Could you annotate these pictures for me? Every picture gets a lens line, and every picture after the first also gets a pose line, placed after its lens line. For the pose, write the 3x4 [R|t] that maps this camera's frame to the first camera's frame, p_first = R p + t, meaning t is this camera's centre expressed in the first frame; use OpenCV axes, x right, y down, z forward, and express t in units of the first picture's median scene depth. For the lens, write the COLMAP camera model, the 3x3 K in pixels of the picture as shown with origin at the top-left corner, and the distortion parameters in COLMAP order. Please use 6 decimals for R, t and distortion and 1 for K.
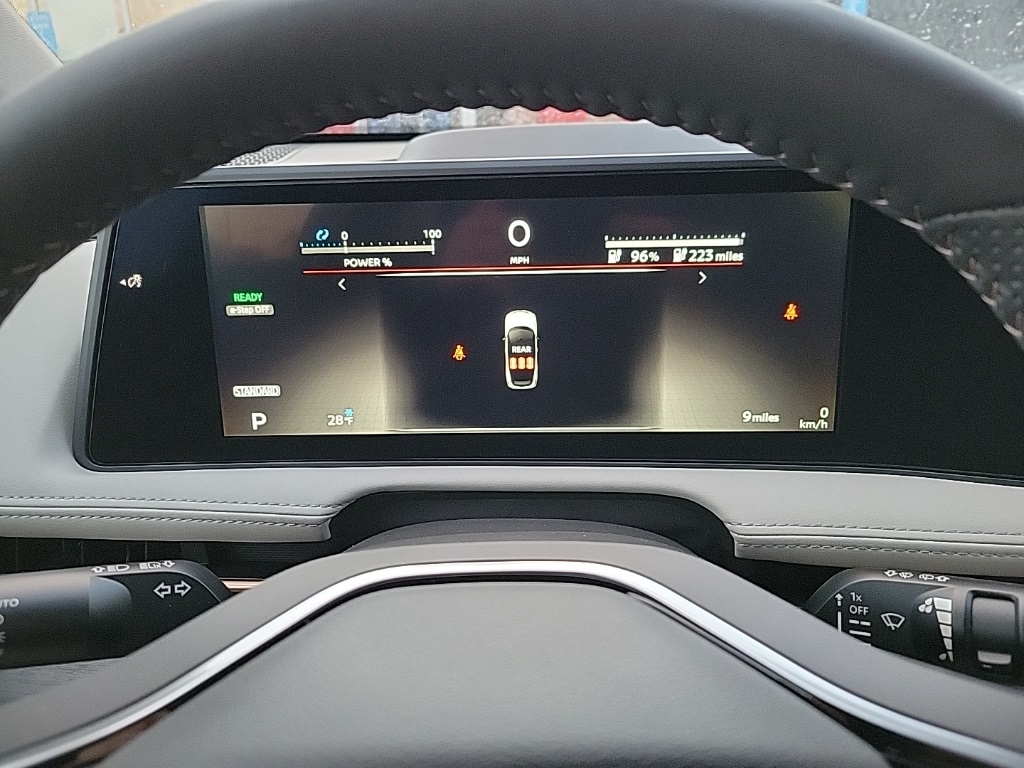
lens RADIAL K [[779.6, 0, 512.0], [0, 779.6, 384.0], [0, 0, 1]] dist [0.020980, -0.003992]
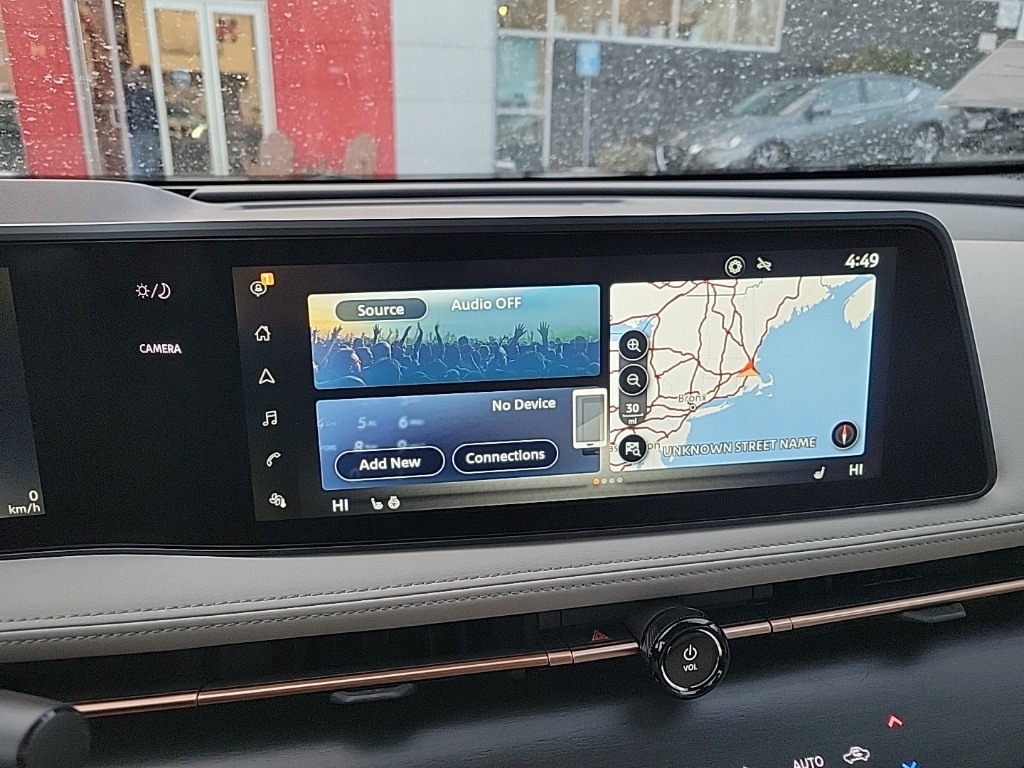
lens RADIAL K [[780.9, 0, 507.6], [0, 780.9, 387.2], [0, 0, 1]] dist [0.021823, 0.002879]
pose [[0.963815, -0.054011, 0.261044, 0.723130], [0.066901, 0.996927, -0.040742, -0.017769], [-0.258042, 0.056732, 0.964467, -0.085665]]
